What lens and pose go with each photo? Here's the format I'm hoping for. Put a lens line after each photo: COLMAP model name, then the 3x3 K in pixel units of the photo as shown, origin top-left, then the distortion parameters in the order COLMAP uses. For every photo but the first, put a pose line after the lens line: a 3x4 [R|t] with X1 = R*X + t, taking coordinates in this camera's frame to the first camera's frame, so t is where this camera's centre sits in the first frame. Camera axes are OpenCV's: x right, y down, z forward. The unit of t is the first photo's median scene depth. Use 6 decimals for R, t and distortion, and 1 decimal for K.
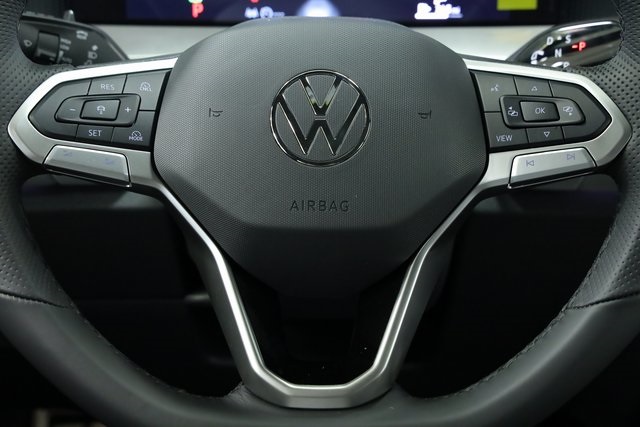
lens RADIAL K [[1508.4, 0, 320.0], [0, 1508.4, 213.5], [0, 0, 1]] dist [0.333403, -0.016691]
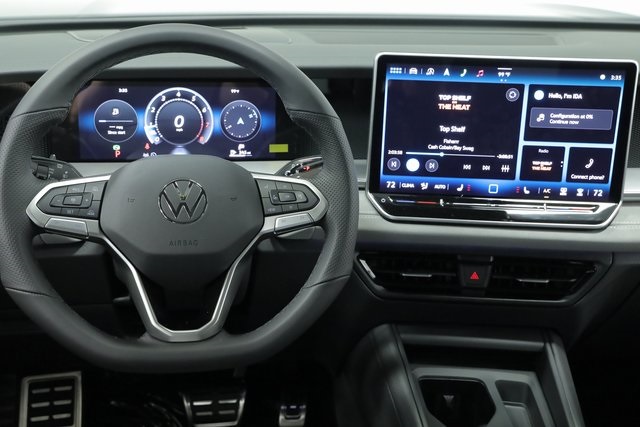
lens RADIAL K [[906.8, 0, 330.5], [0, 906.8, 210.2], [0, 0, 1]] dist [0.137706, 0.056712]
pose [[0.986224, -0.023722, 0.163706, -0.005060], [0.036954, 0.996248, -0.078262, 0.053148], [-0.161235, 0.083234, 0.983400, -0.261476]]
